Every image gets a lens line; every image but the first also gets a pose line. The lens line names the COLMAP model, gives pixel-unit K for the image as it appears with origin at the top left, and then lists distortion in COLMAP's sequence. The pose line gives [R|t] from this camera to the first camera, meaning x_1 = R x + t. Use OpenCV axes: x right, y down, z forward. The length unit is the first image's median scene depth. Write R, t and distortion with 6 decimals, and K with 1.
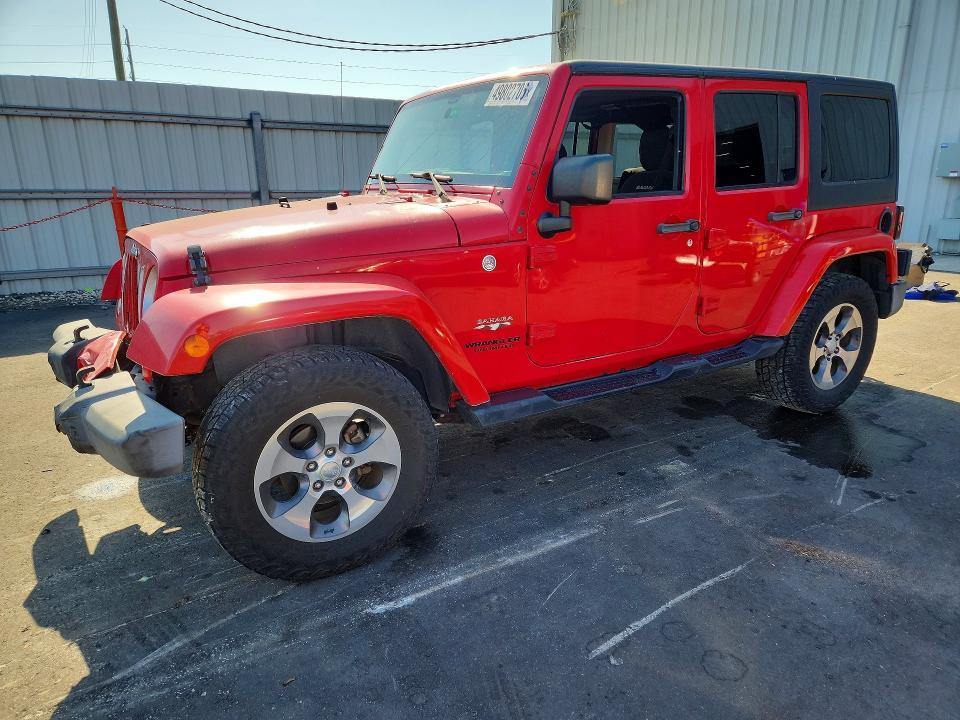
lens RADIAL K [[651.0, 0, 480.0], [0, 651.0, 360.0], [0, 0, 1]] dist [0.006437, -0.004075]
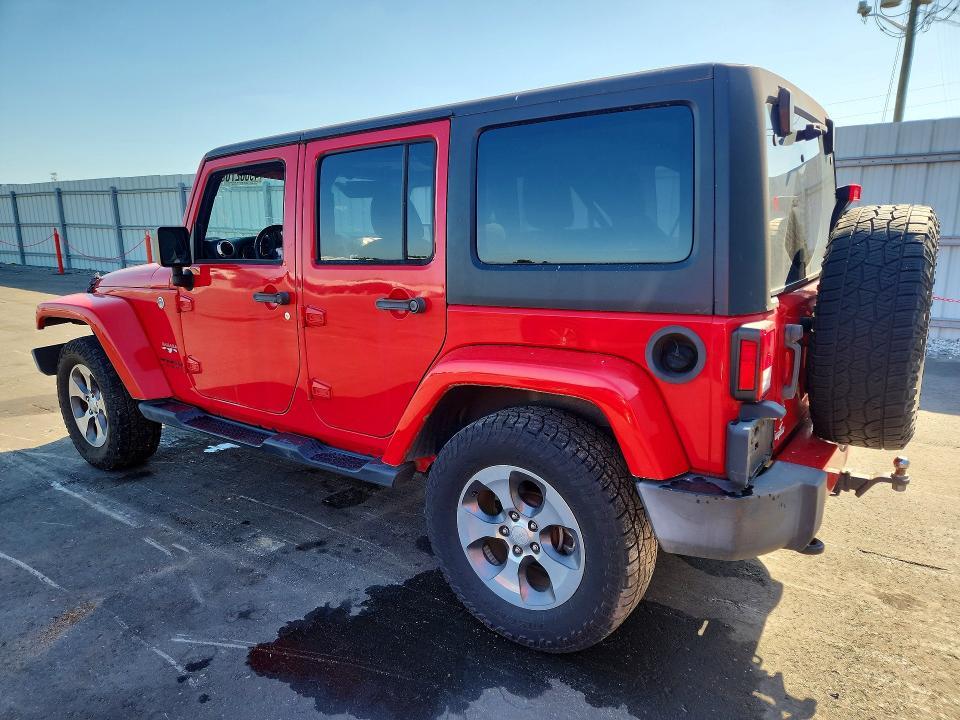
lens RADIAL K [[651.0, 0, 480.0], [0, 651.0, 360.0], [0, 0, 1]] dist [0.006437, -0.004075]
pose [[0.388144, 0.188090, -0.902201, 1.320064], [-0.239242, 0.965955, 0.098455, -0.286368], [0.890004, 0.177630, 0.419929, 0.887527]]
